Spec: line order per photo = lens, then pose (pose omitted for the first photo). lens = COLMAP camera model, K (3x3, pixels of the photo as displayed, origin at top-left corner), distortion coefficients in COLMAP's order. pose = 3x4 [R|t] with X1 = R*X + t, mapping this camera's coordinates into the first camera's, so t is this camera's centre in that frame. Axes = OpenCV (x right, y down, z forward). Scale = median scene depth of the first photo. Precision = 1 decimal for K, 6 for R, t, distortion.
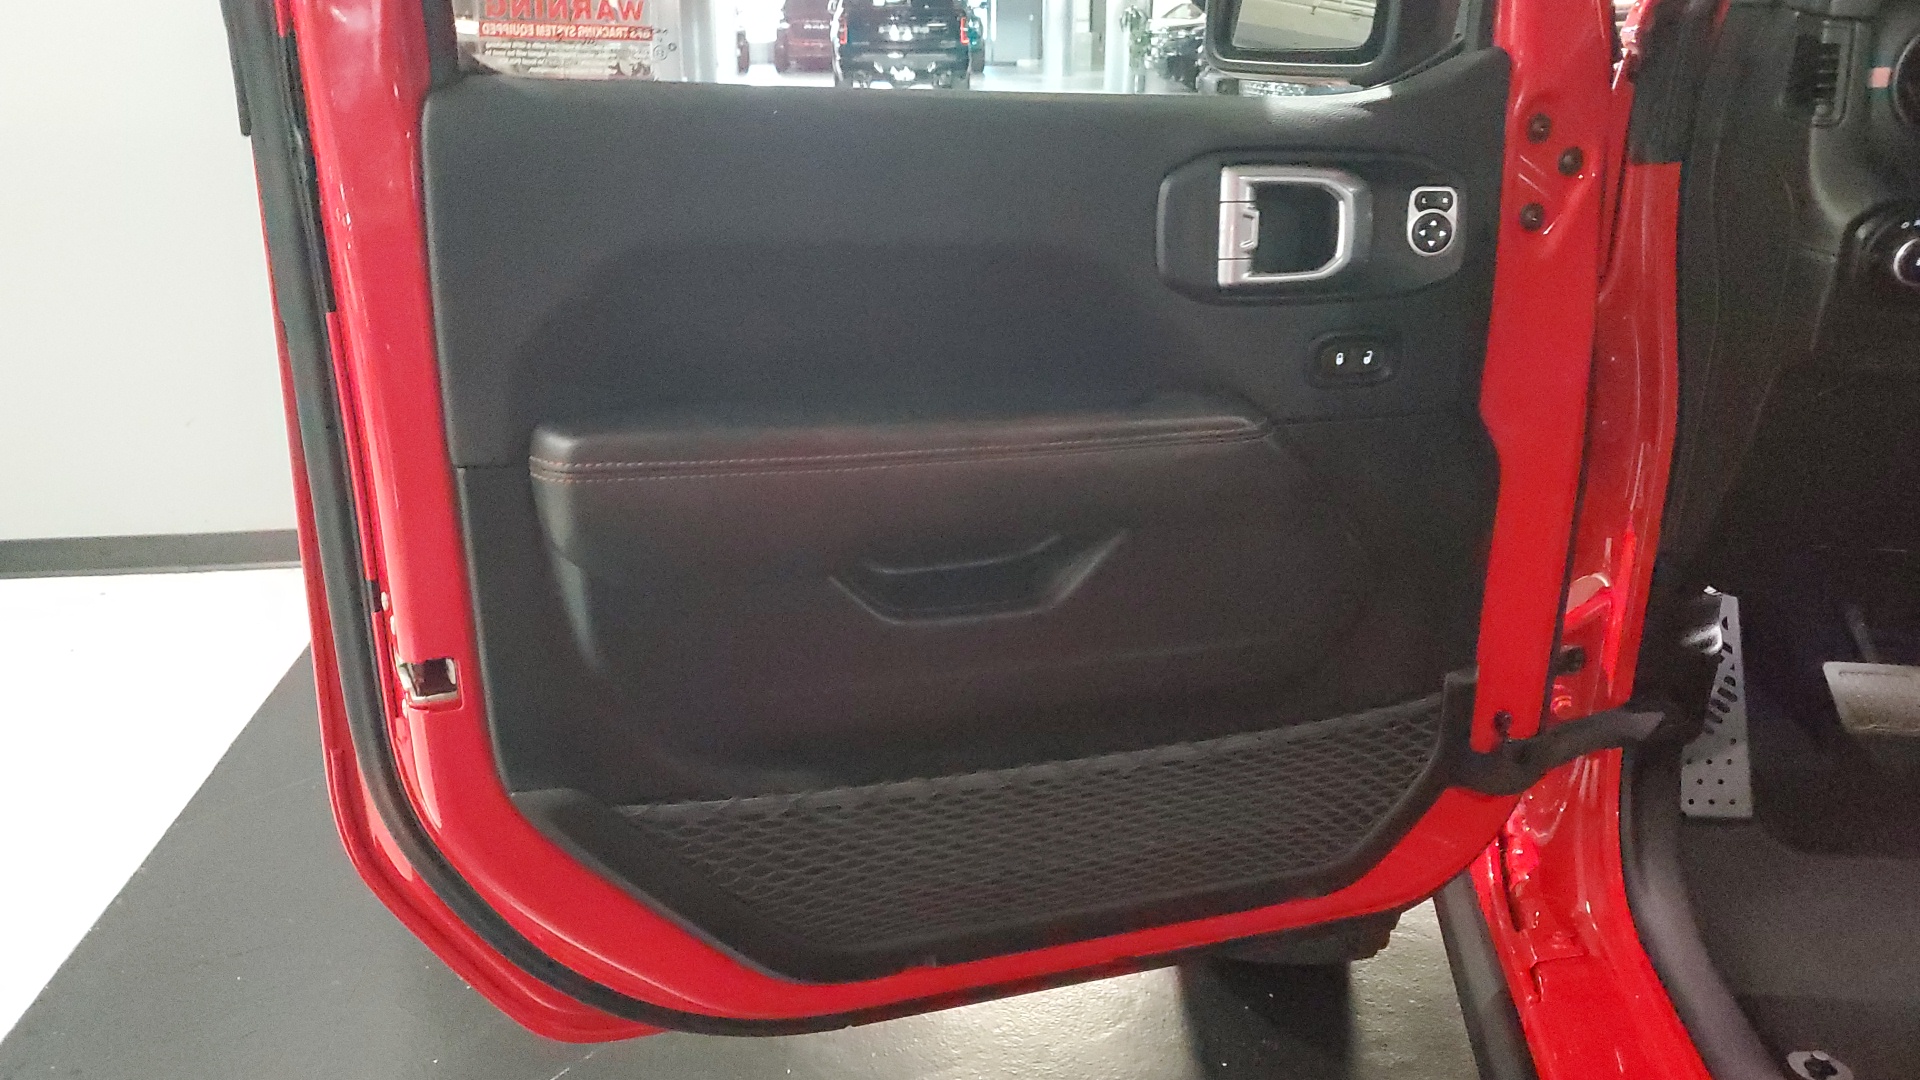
lens RADIAL K [[1528.0, 0, 960.0], [0, 1528.0, 540.0], [0, 0, 1]] dist [0.093296, -0.228681]
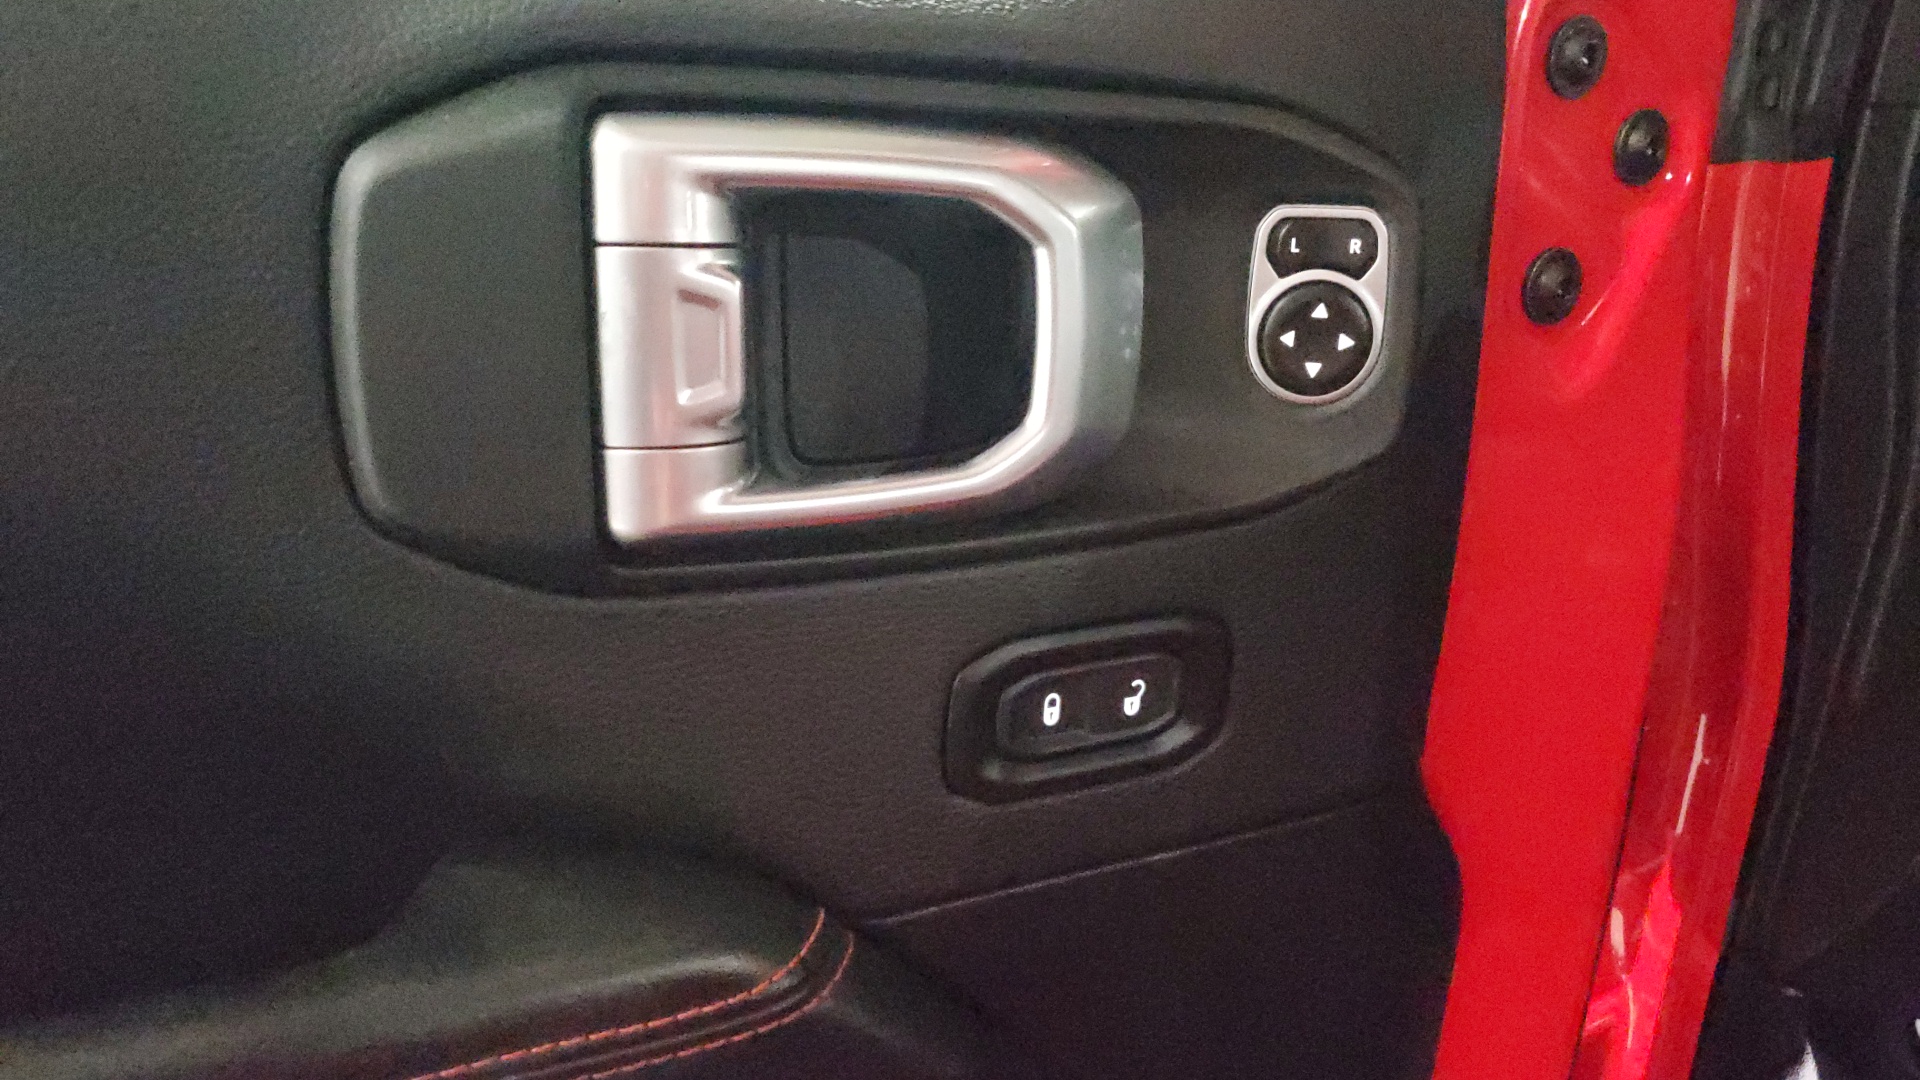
lens RADIAL K [[1507.6, 0, 987.1], [0, 1507.6, 555.7], [0, 0, 1]] dist [0.125516, -0.365048]
pose [[0.992118, -0.002544, 0.125278, 0.191319], [-0.001021, 0.999597, 0.028379, -0.160870], [-0.125300, -0.028283, 0.991716, 0.673211]]
